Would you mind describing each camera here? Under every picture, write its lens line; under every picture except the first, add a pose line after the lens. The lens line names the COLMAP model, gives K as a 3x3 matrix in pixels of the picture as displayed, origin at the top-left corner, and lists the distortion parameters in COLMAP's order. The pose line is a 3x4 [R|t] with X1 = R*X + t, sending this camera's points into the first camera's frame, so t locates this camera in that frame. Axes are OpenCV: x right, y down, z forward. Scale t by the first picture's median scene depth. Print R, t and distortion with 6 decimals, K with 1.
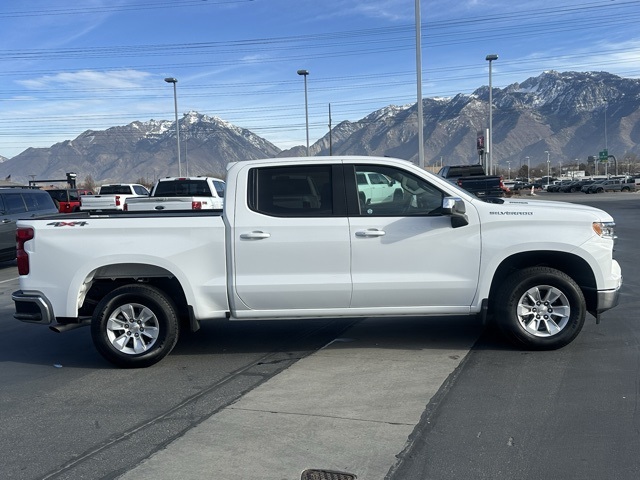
lens RADIAL K [[663.7, 0, 320.0], [0, 663.7, 240.0], [0, 0, 1]] dist [0.183184, -0.380556]
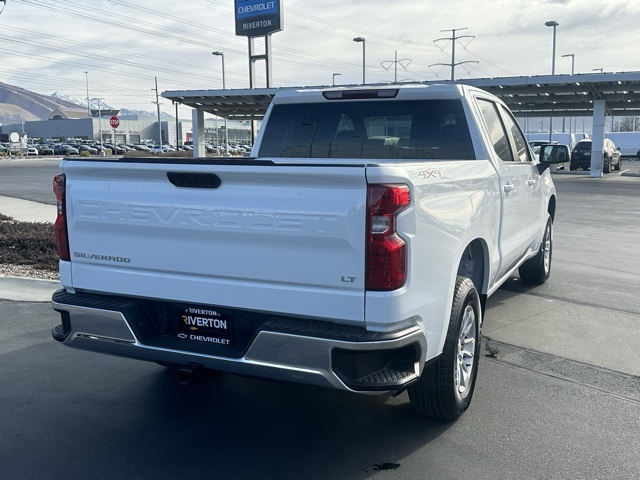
lens RADIAL K [[661.9, 0, 327.8], [0, 661.9, 233.1], [0, 0, 1]] dist [0.198740, -0.428004]
pose [[0.394028, -0.083728, 0.915277, -0.860660], [0.054794, 0.996211, 0.067543, -0.017497], [-0.917463, 0.023538, 0.397123, 0.872996]]
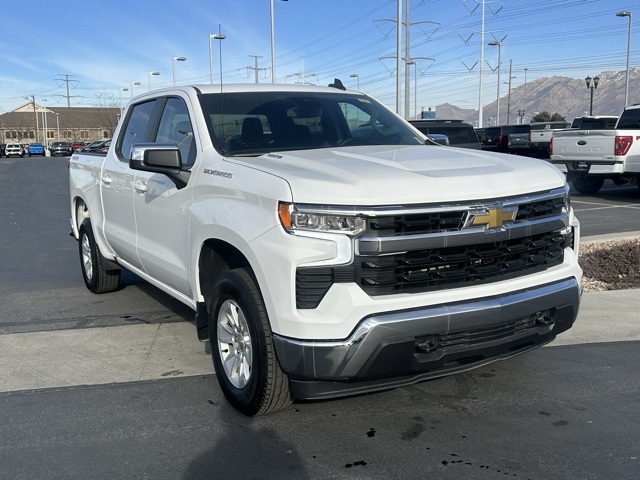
lens RADIAL K [[663.7, 0, 320.0], [0, 663.7, 240.0], [0, 0, 1]] dist [0.183184, -0.380556]
pose [[0.510793, 0.145642, -0.847278, 0.841367], [-0.055358, 0.989073, 0.136642, -0.067056], [0.857920, -0.022892, 0.513274, 0.758796]]
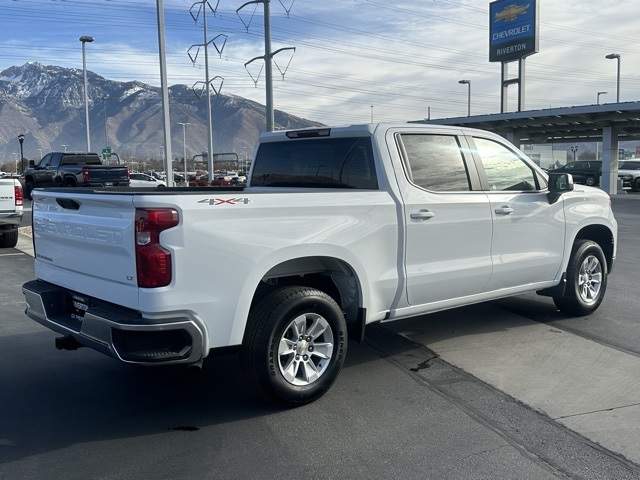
lens RADIAL K [[663.7, 0, 320.0], [0, 663.7, 240.0], [0, 0, 1]] dist [0.183184, -0.380556]
pose [[0.741546, -0.039336, 0.669748, -0.730050], [0.035805, 0.999177, 0.019041, 0.004222], [-0.669946, 0.009861, 0.742344, 0.466523]]
